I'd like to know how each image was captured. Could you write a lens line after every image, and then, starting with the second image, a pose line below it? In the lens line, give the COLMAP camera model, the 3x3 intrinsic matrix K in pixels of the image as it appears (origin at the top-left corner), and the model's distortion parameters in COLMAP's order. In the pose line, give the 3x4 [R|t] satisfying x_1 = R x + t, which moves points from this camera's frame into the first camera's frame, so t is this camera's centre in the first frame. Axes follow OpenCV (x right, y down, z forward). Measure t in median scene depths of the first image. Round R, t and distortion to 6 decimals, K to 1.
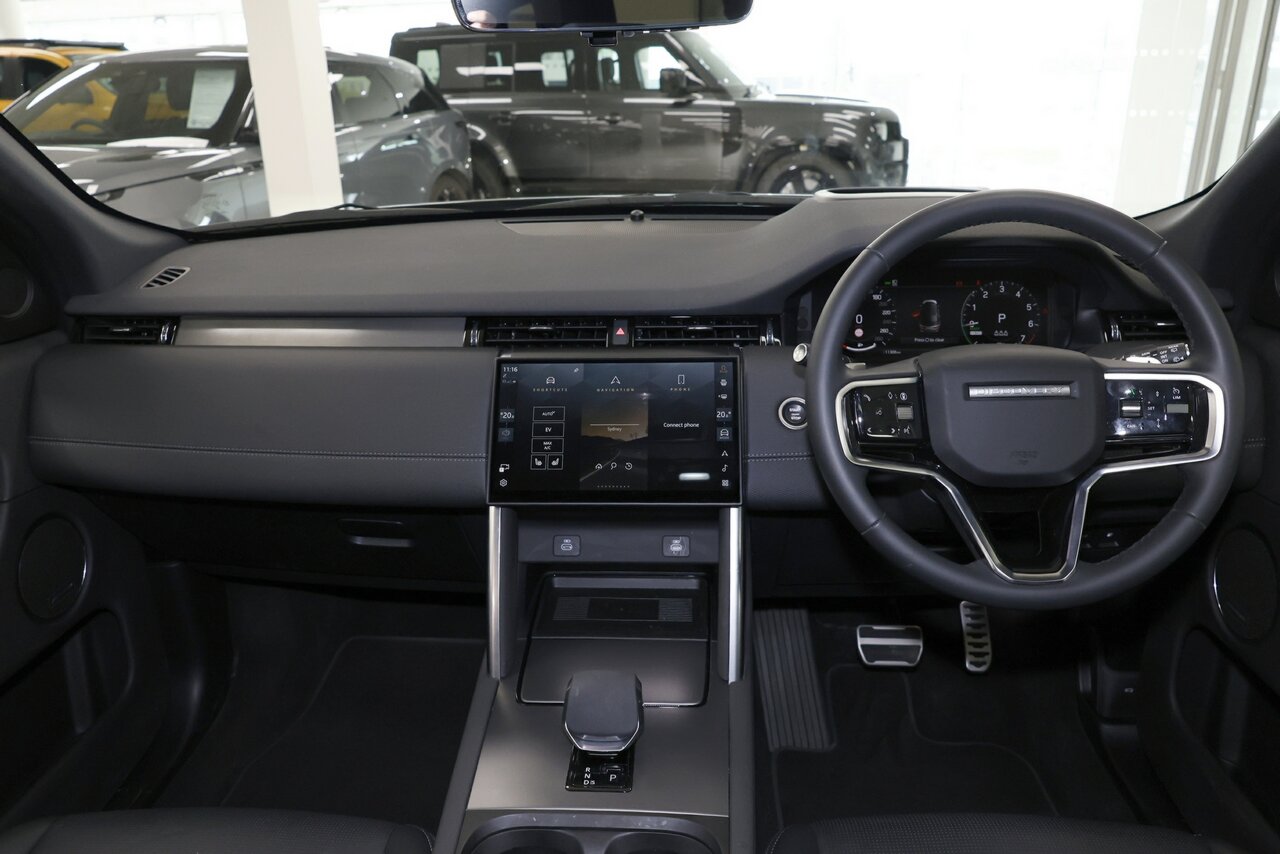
lens RADIAL K [[868.2, 0, 636.4], [0, 868.2, 405.0], [0, 0, 1]] dist [-0.022044, 0.001303]
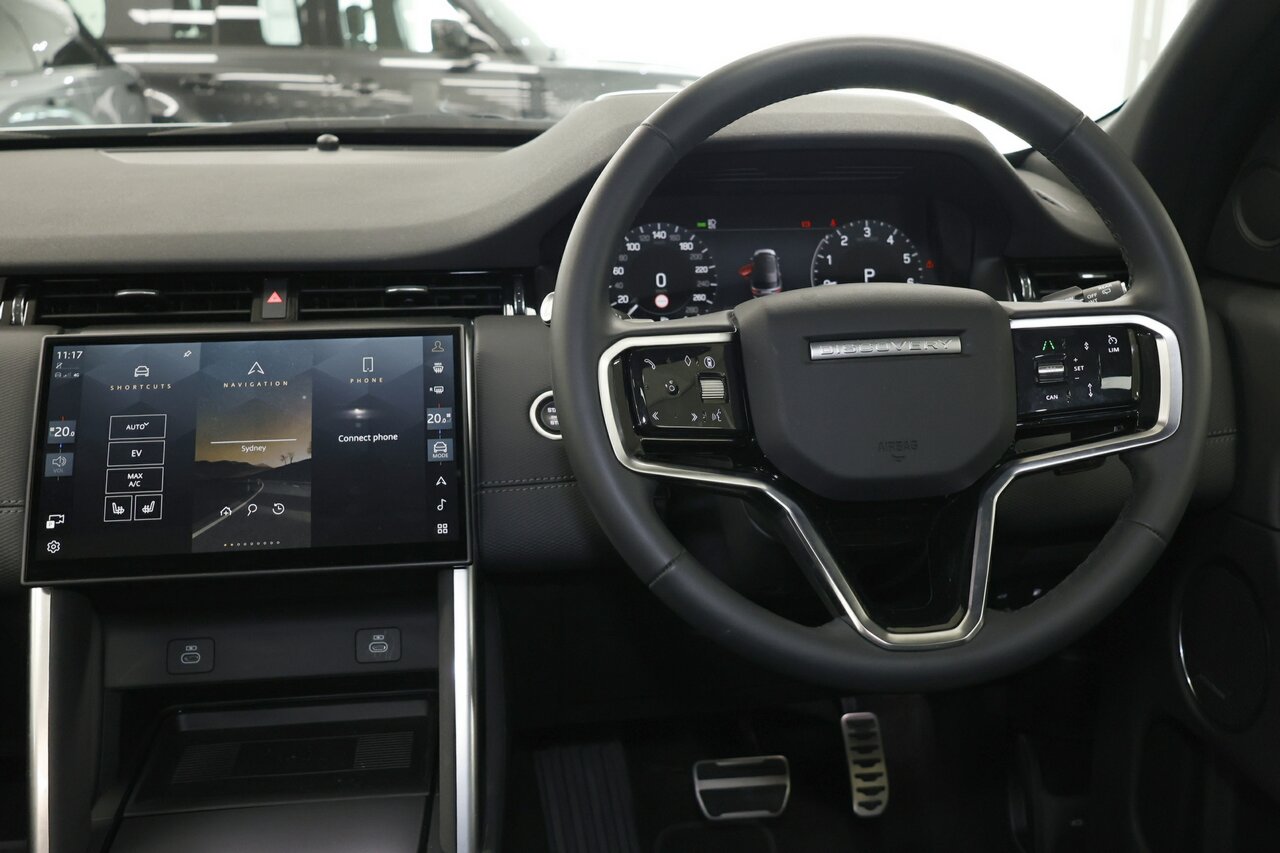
lens RADIAL K [[1225.2, 0, 640.0], [0, 1225.2, 426.5], [0, 0, 1]] dist [-0.011862, -0.007530]
pose [[0.981424, -0.032554, 0.189069, 0.076632], [0.041052, 0.998307, -0.041206, 0.058193], [-0.187407, 0.048202, 0.981099, 0.126113]]
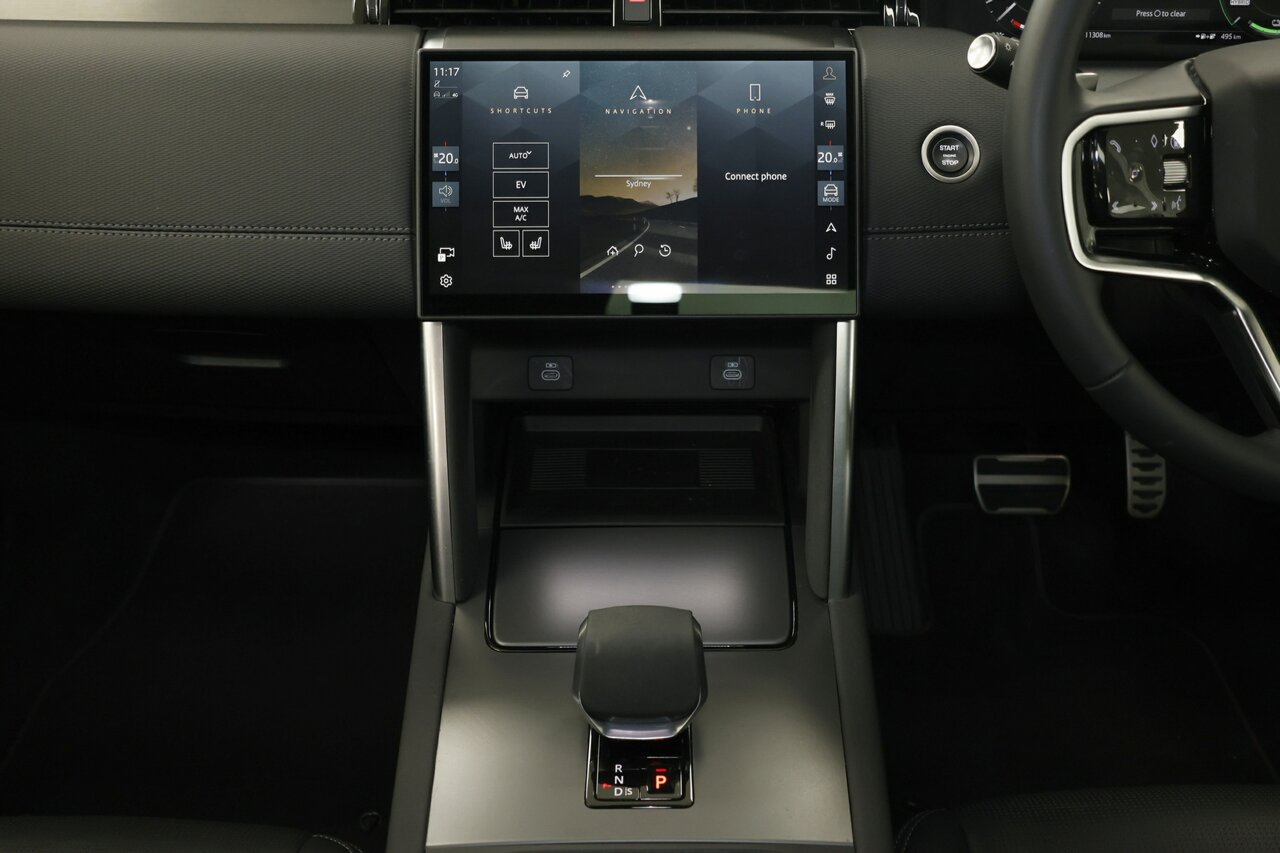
lens RADIAL K [[1258.7, 0, 681.8], [0, 1258.7, 429.3], [0, 0, 1]] dist [-0.015526, 0.006576]
pose [[0.997547, -0.013590, 0.068664, -0.055544], [-0.005579, 0.962413, 0.271533, -0.041050], [-0.069773, -0.271250, 0.959977, 0.165874]]
